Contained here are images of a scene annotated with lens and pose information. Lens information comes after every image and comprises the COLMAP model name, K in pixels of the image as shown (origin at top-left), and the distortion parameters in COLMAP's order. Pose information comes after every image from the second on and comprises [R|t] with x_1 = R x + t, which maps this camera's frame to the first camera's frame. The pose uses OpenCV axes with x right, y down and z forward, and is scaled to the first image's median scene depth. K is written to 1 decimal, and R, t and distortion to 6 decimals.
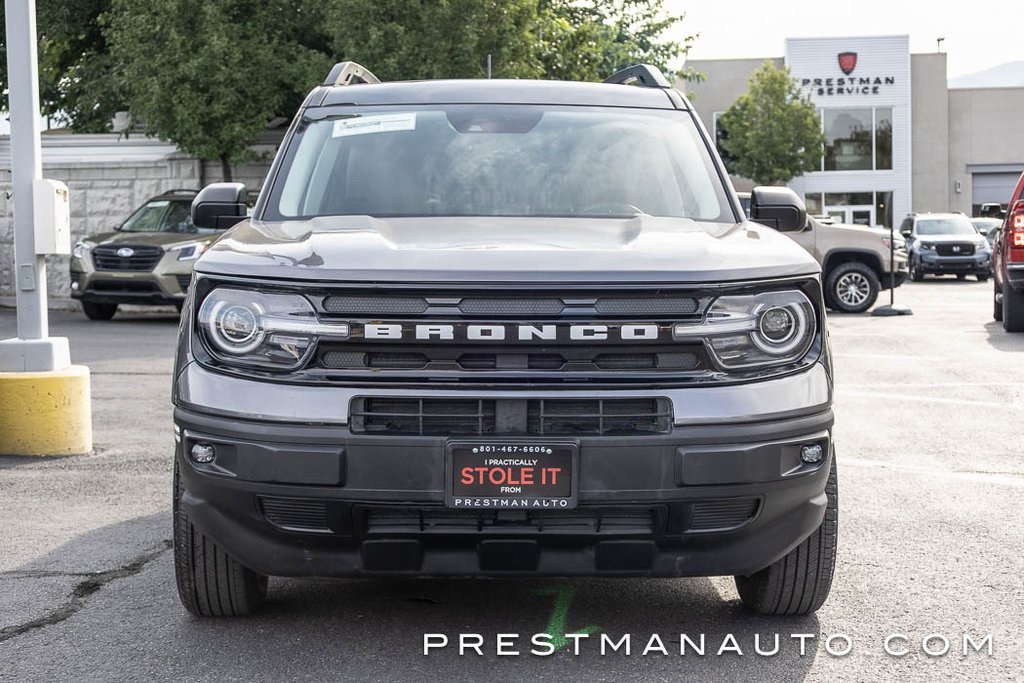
lens RADIAL K [[1712.5, 0, 512.0], [0, 1712.5, 341.5], [0, 0, 1]] dist [0.011639, -0.071280]
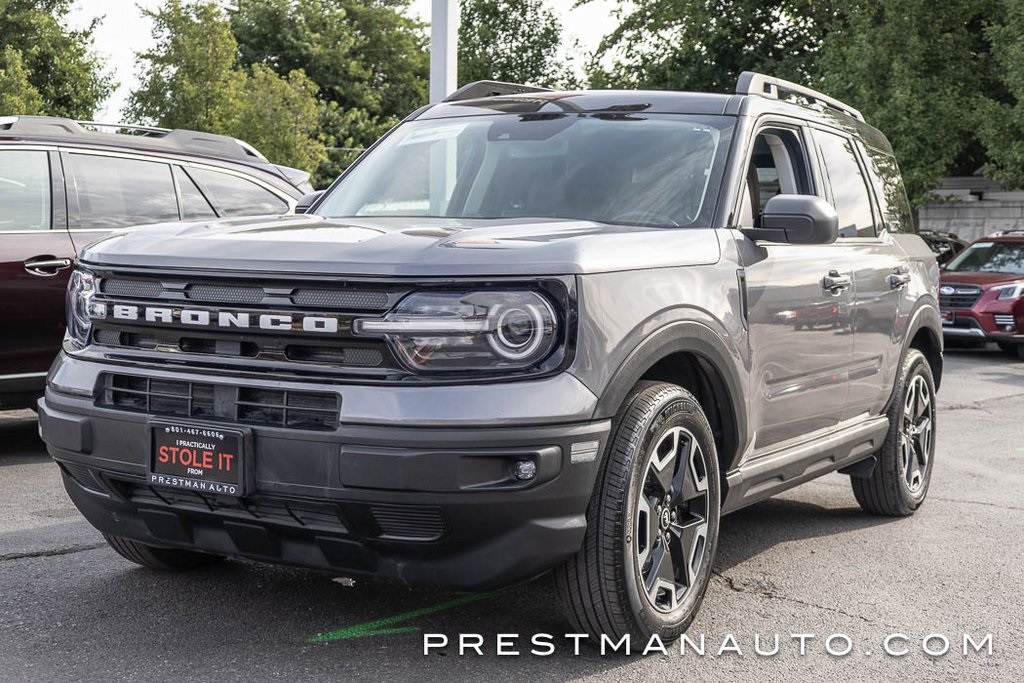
lens RADIAL K [[1469.2, 0, 512.0], [0, 1469.2, 341.5], [0, 0, 1]] dist [0.016693, -0.007287]
pose [[0.851974, 0.052065, -0.520988, 0.605643], [-0.061457, 0.998109, -0.000755, -0.001871], [0.519964, 0.032662, 0.853564, 0.342747]]
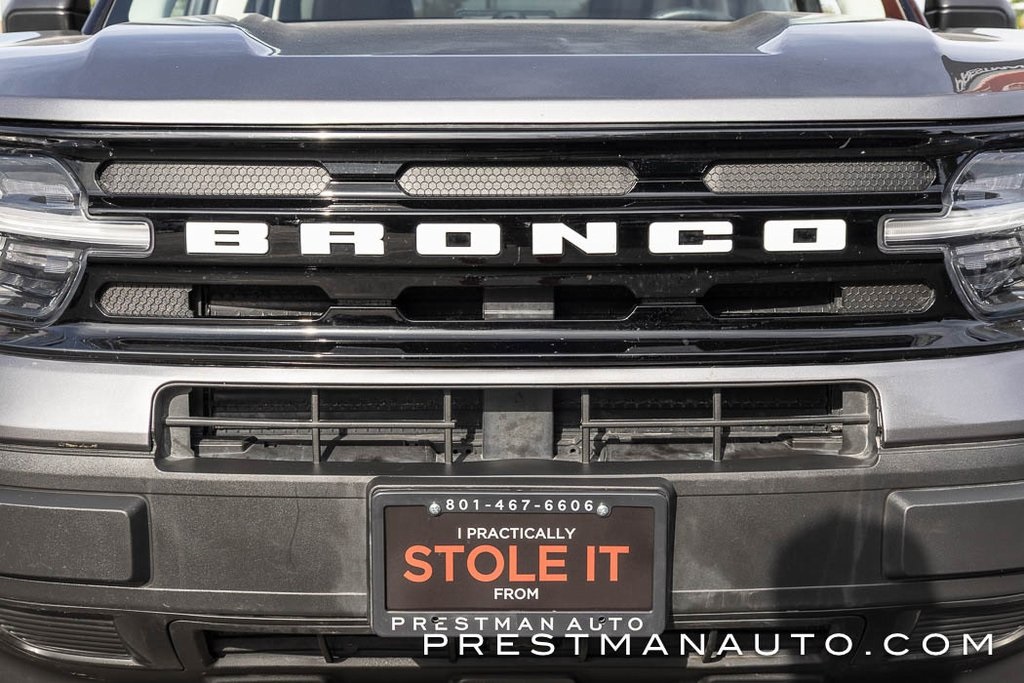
lens RADIAL K [[1633.1, 0, 512.0], [0, 1633.1, 341.5], [0, 0, 1]] dist [0.006819, 0.022108]
pose [[0.999682, -0.005305, -0.024652, 0.008875], [0.007010, 0.997550, 0.069598, -0.008156], [0.024222, -0.069749, 0.997270, 0.574794]]
